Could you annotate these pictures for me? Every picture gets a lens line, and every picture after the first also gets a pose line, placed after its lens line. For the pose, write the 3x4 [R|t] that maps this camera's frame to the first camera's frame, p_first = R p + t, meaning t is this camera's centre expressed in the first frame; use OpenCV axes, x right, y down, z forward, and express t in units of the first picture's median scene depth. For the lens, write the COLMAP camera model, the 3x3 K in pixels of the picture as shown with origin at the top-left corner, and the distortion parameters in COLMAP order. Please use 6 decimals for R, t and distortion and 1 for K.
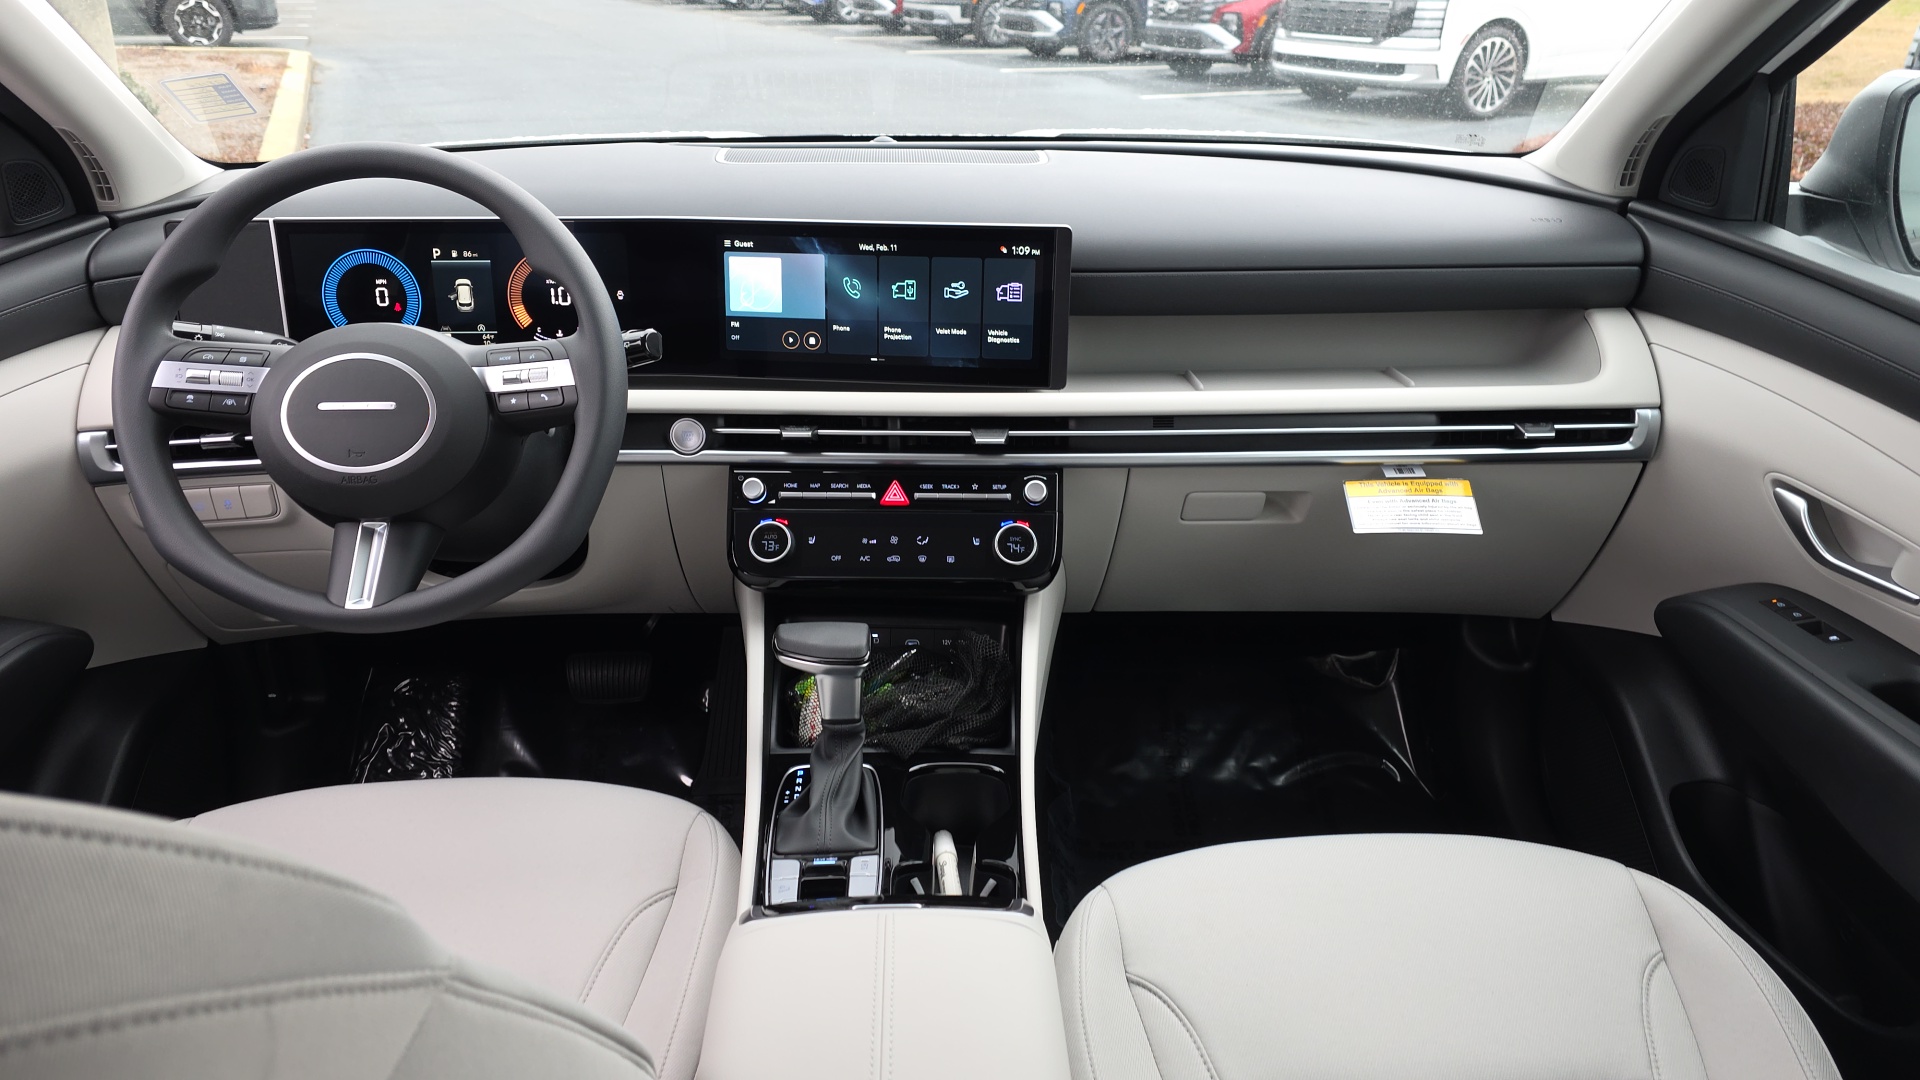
lens RADIAL K [[1310.9, 0, 944.7], [0, 1310.9, 582.4], [0, 0, 1]] dist [0.077405, -0.077215]
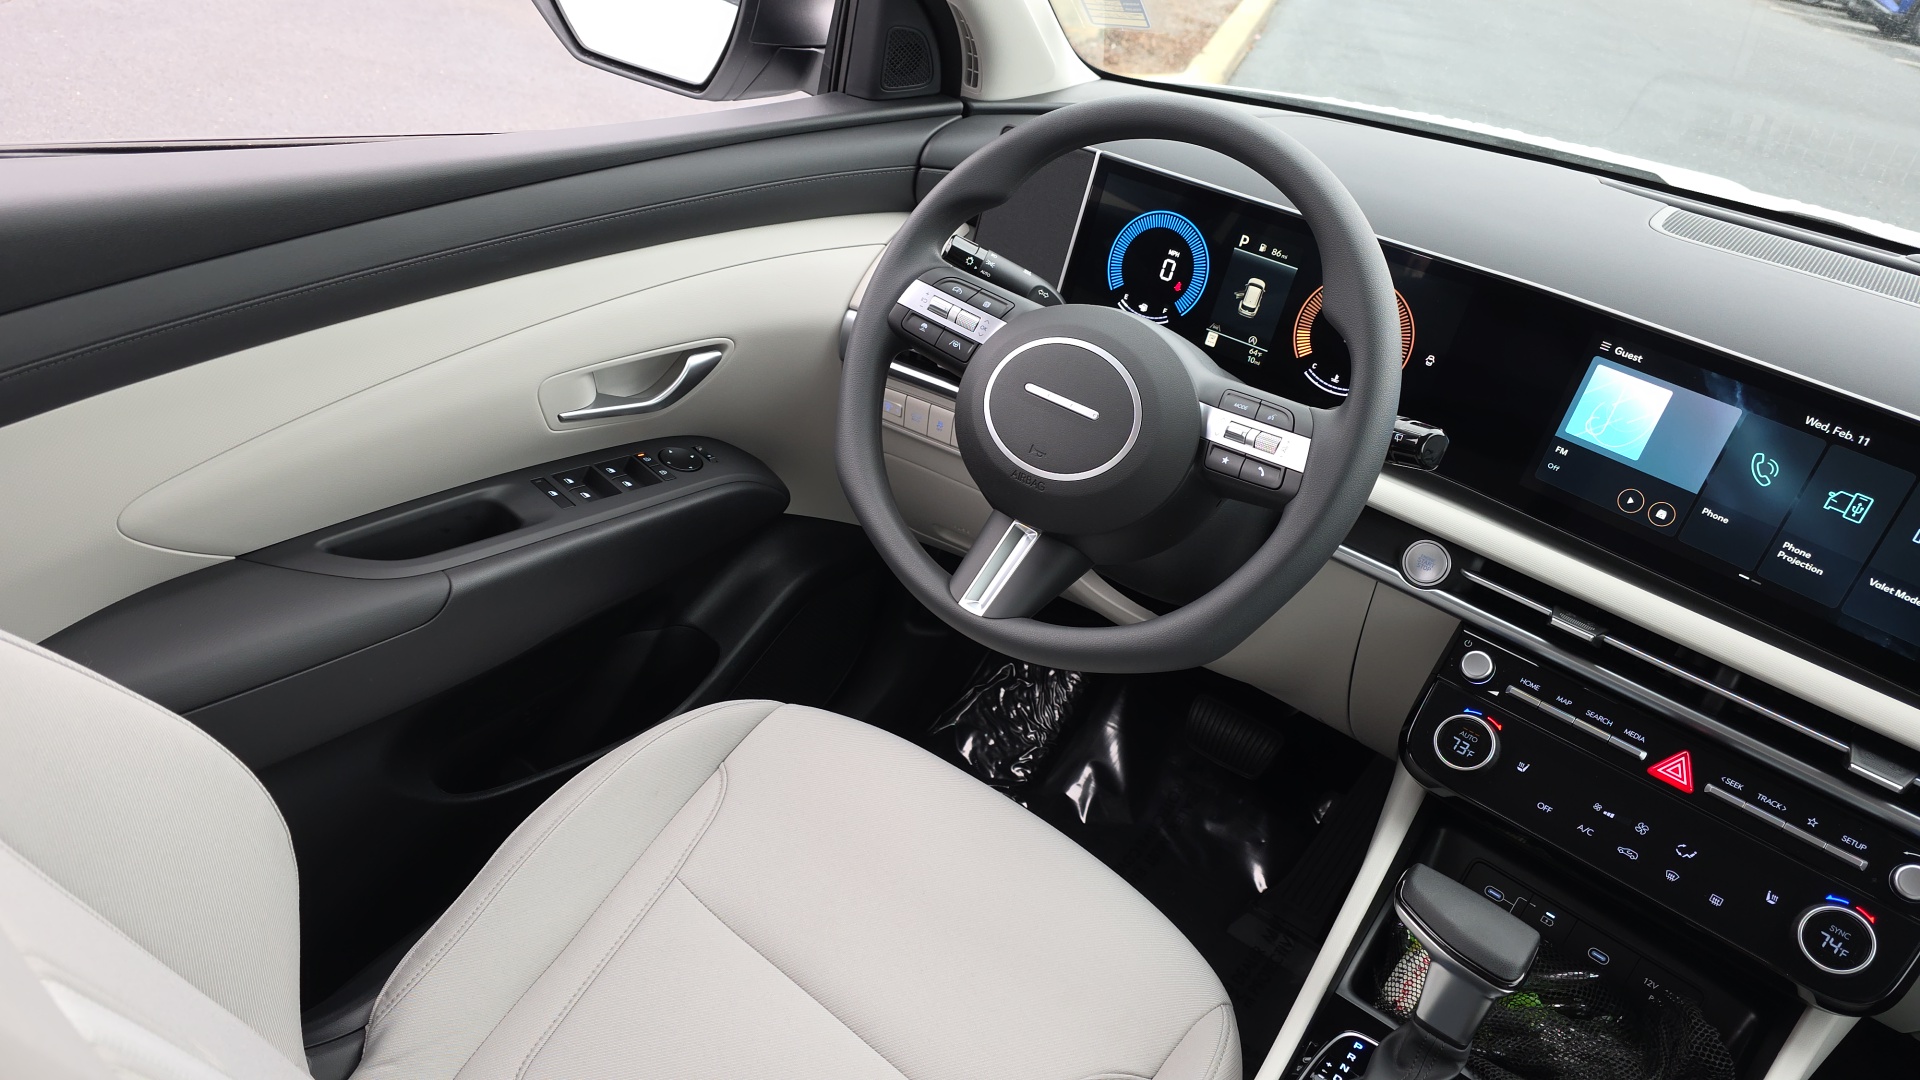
lens RADIAL K [[1272.0, 0, 948.5], [0, 1272.0, 573.4], [0, 0, 1]] dist [0.059746, -0.053189]
pose [[0.765682, 0.427093, -0.480961, -0.048930], [-0.398685, 0.901904, 0.166191, -0.120148], [0.504759, 0.064502, 0.860847, 0.228078]]
